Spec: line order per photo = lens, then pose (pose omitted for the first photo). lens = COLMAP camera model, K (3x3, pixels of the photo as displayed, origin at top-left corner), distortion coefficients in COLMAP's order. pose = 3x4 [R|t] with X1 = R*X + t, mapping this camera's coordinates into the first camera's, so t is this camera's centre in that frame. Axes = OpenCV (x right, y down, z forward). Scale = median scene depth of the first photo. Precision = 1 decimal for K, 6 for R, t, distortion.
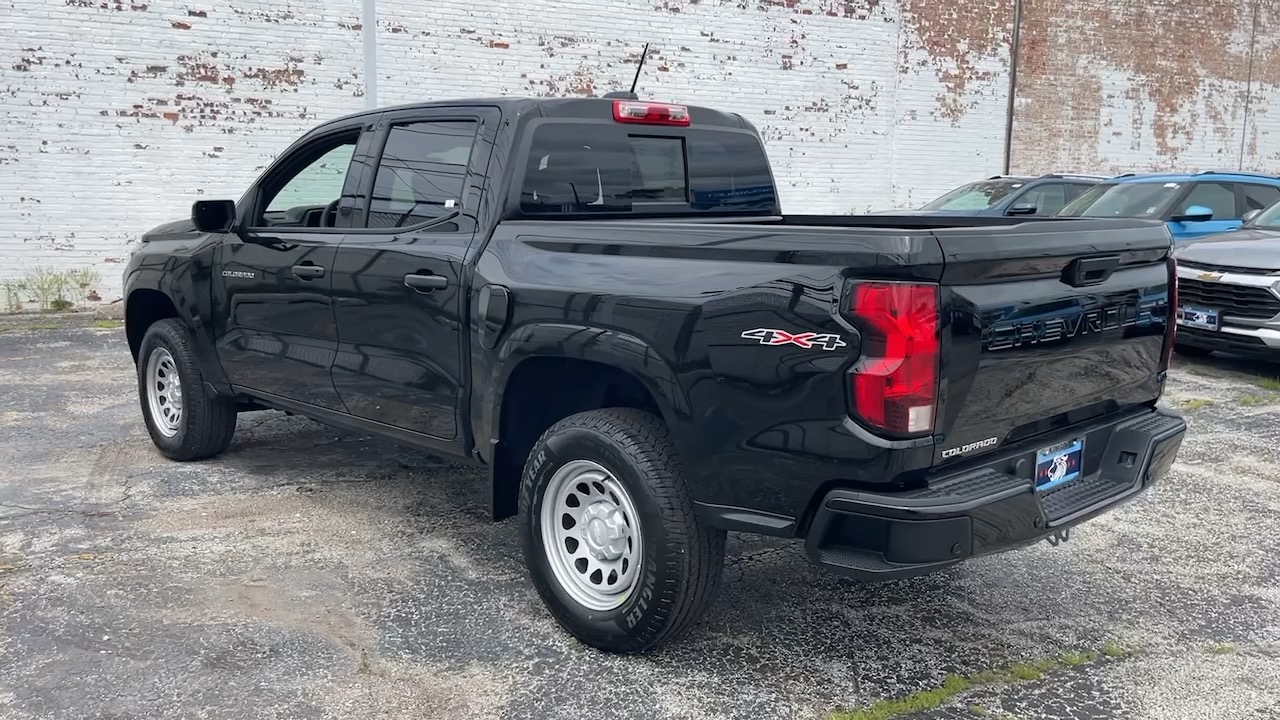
lens RADIAL K [[1116.3, 0, 637.9], [0, 1116.3, 362.2], [0, 0, 1]] dist [0.040762, -0.033229]
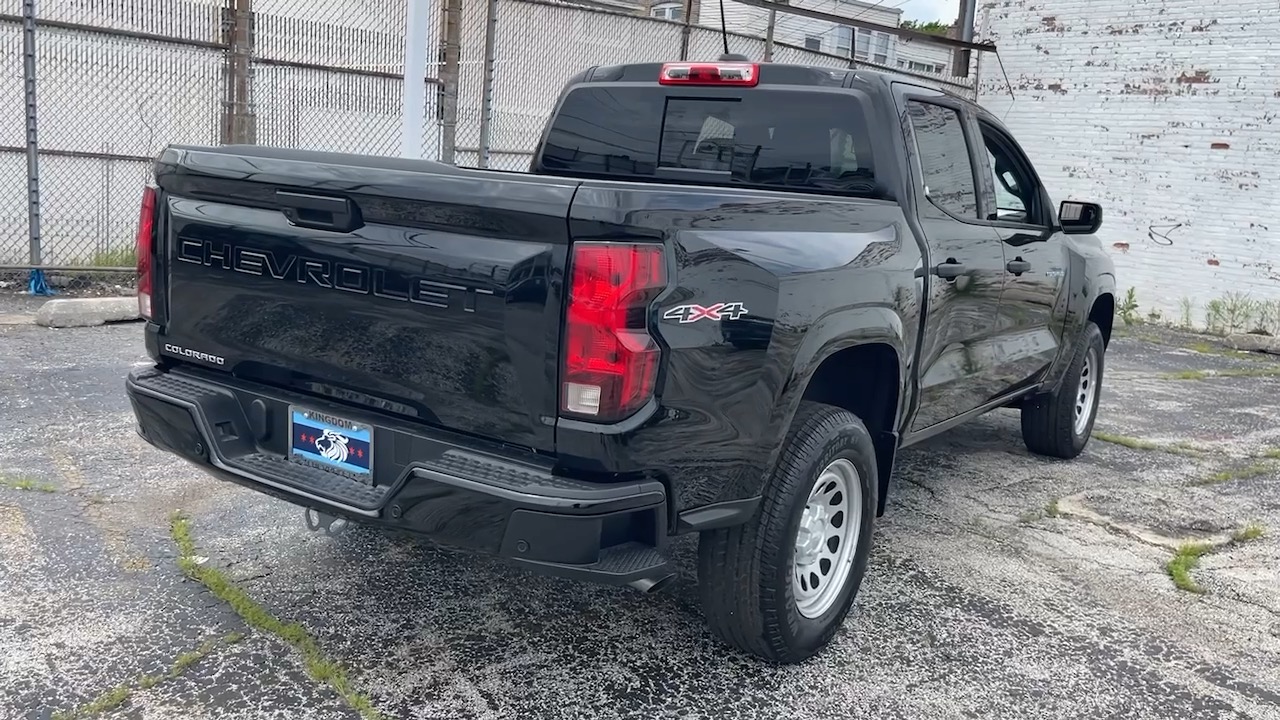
lens RADIAL K [[1116.3, 0, 640.1], [0, 1116.3, 362.1], [0, 0, 1]] dist [0.040762, -0.033229]
pose [[0.207591, 0.174271, -0.962567, 0.277753], [-0.222241, 0.966674, 0.127085, -0.028617], [0.952636, 0.187540, 0.239403, 0.227461]]
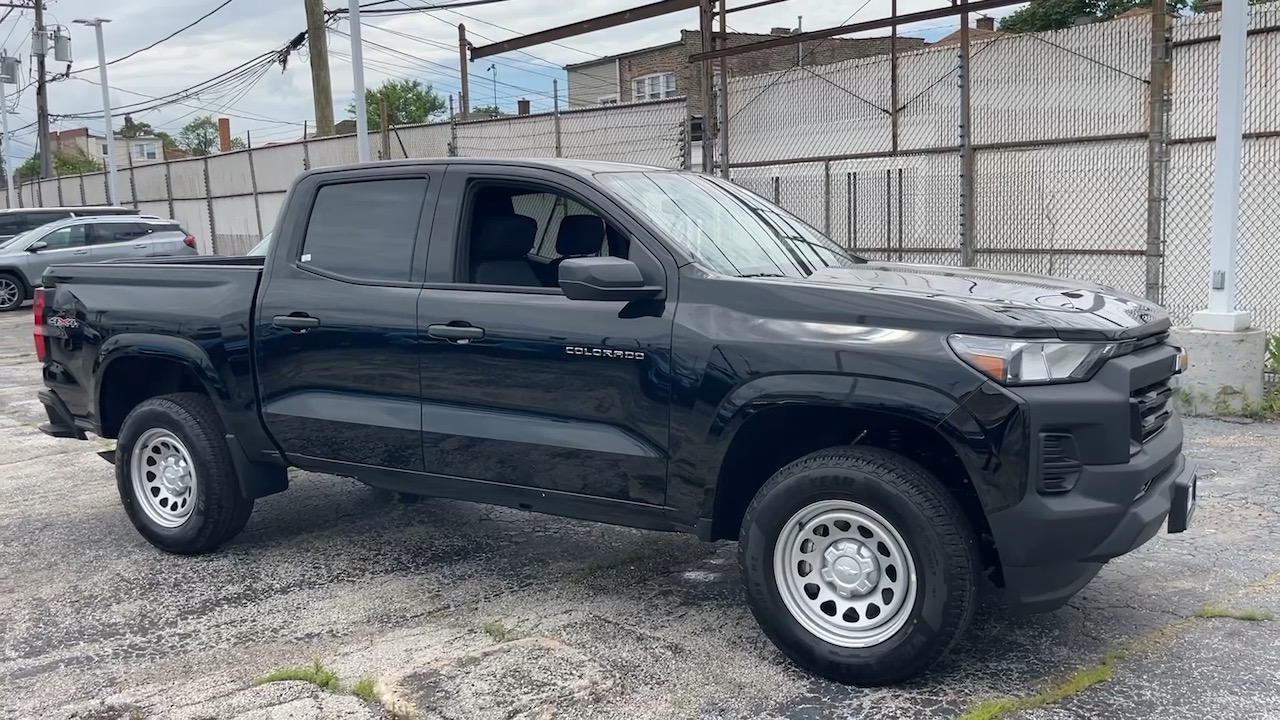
lens RADIAL K [[1116.3, 0, 642.5], [0, 1116.3, 362.8], [0, 0, 1]] dist [0.040762, -0.033229]
pose [[-0.968004, 0.046966, -0.246501, 0.017762], [-0.021712, 0.962968, 0.268740, -0.109425], [0.249994, 0.265494, -0.931137, 0.682698]]
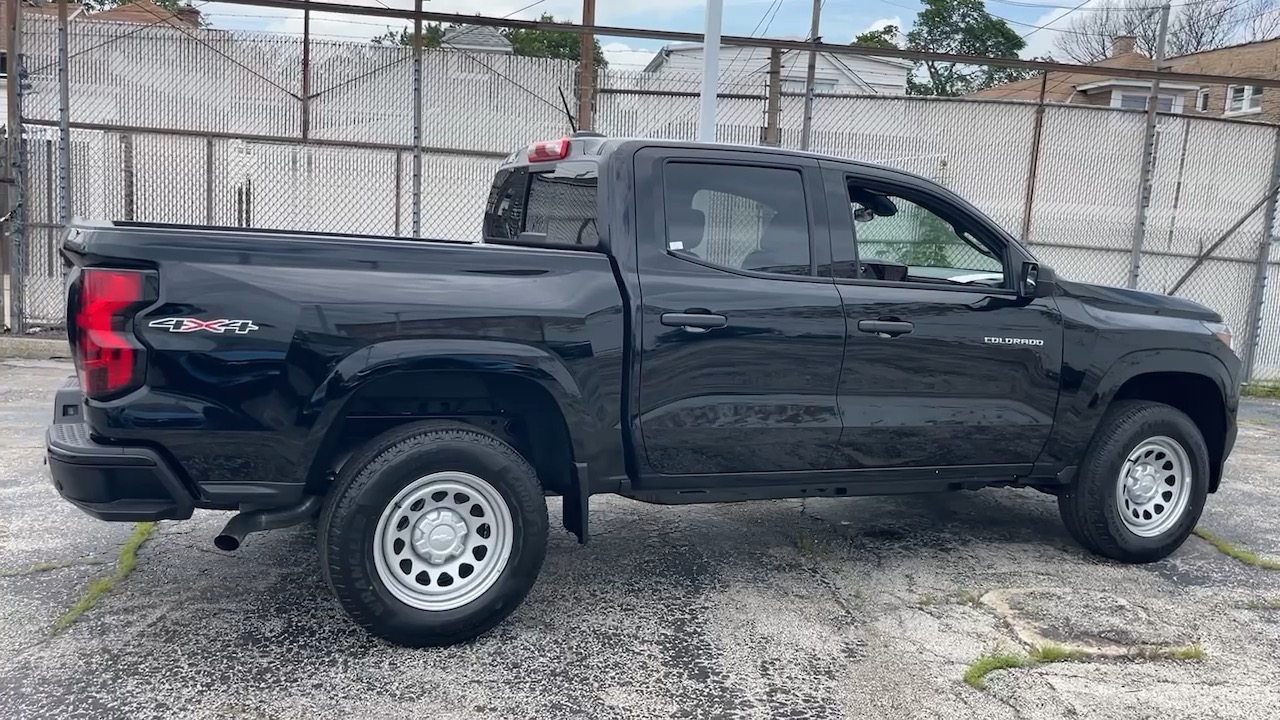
lens RADIAL K [[1116.3, 0, 640.7], [0, 1116.3, 360.0], [0, 0, 1]] dist [0.040762, -0.033229]
pose [[-0.324799, 0.082685, -0.942162, 0.299038], [-0.200193, 0.967589, 0.153930, -0.062494], [0.924353, 0.238611, -0.297719, 0.428792]]
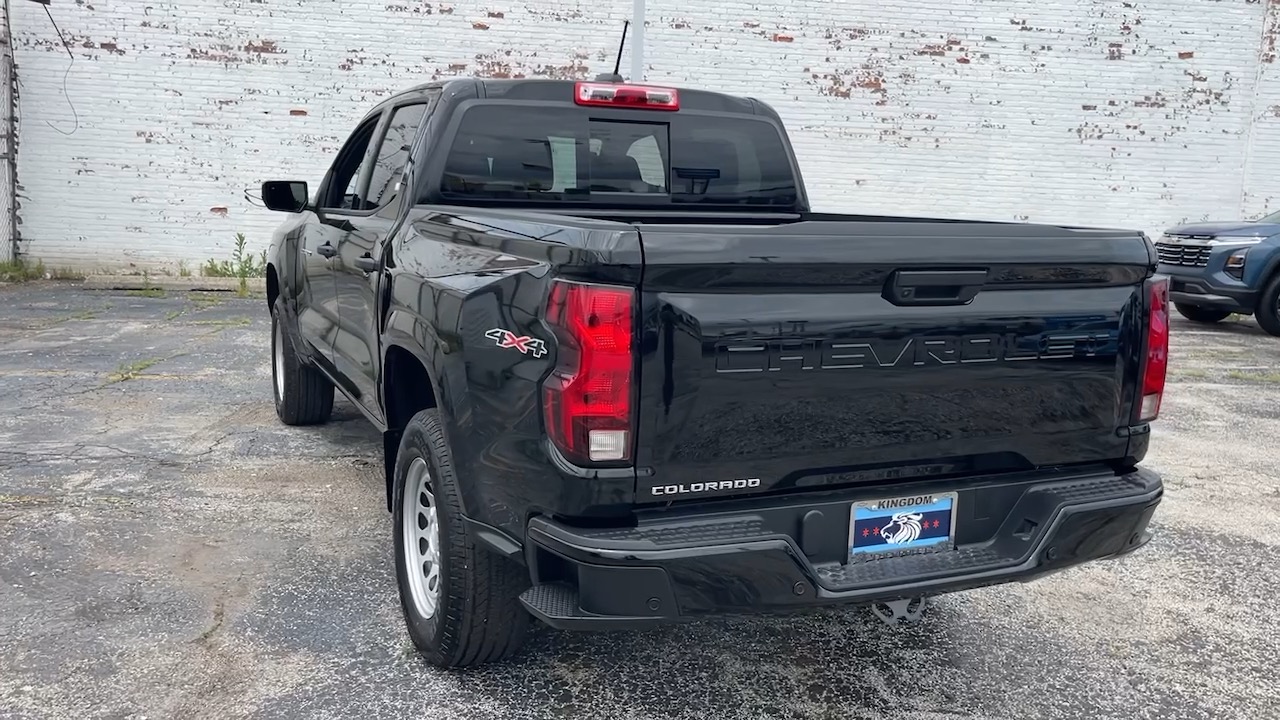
lens RADIAL K [[1116.3, 0, 639.6], [0, 1116.3, 362.0], [0, 0, 1]] dist [0.040762, -0.033229]
pose [[0.940238, 0.077937, -0.331480, 0.102706], [-0.077986, 0.996867, 0.013176, -0.004768], [0.331468, 0.013462, 0.943370, 0.038943]]
